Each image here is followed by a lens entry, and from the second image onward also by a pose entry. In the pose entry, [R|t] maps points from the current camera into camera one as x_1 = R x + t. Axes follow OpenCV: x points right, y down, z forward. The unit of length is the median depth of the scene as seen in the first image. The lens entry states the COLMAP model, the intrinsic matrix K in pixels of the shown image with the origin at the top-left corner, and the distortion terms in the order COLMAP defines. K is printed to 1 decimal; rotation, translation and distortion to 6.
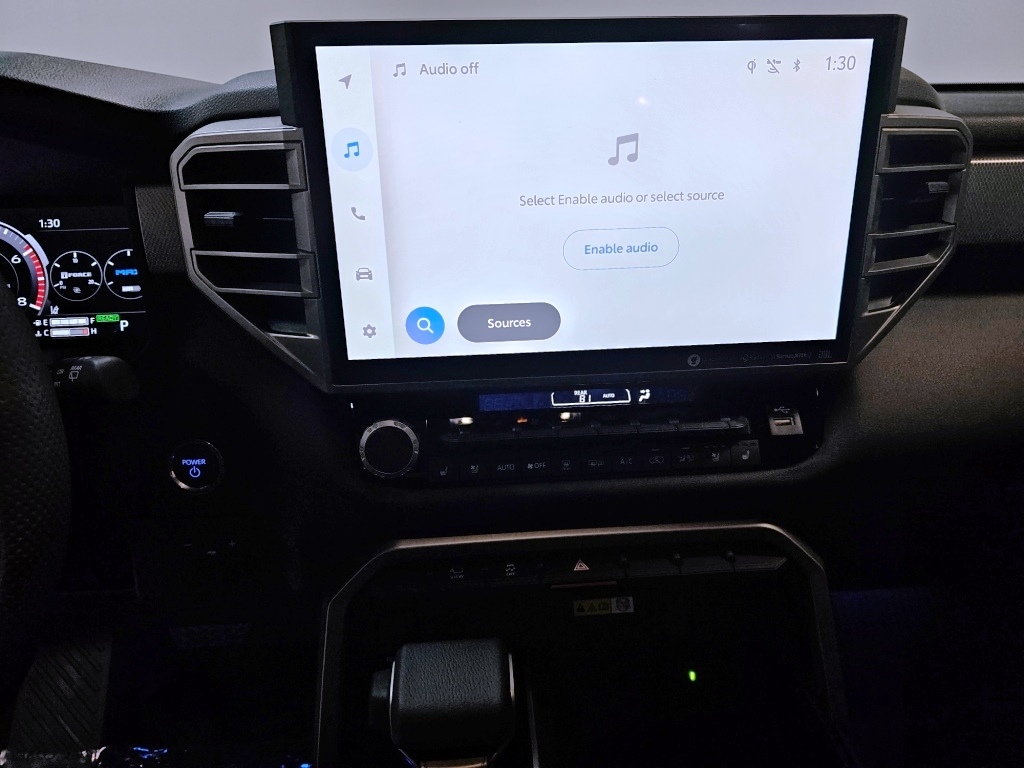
lens RADIAL K [[704.3, 0, 512.0], [0, 704.3, 384.0], [0, 0, 1]] dist [0.074241, -0.089560]
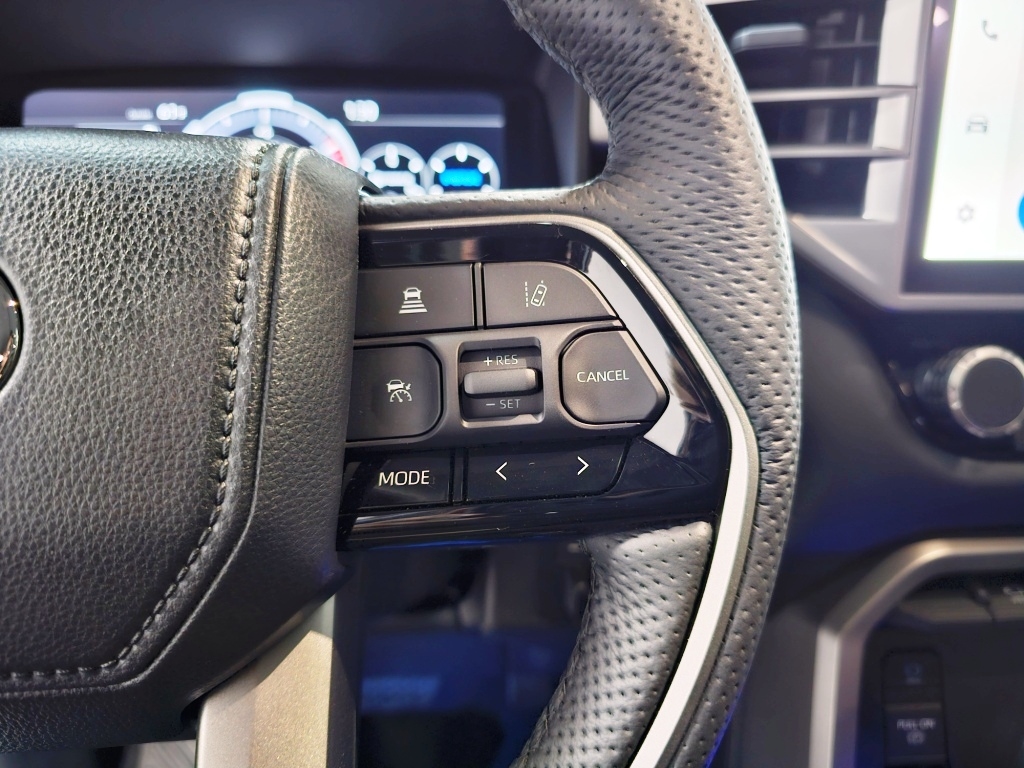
lens RADIAL K [[704.3, 0, 512.0], [0, 704.3, 384.0], [0, 0, 1]] dist [0.074241, -0.089560]
pose [[0.999200, 0.024635, 0.031498, -0.609604], [-0.022186, 0.996872, -0.075855, 0.137625], [-0.033268, 0.075095, 0.996621, 0.334013]]
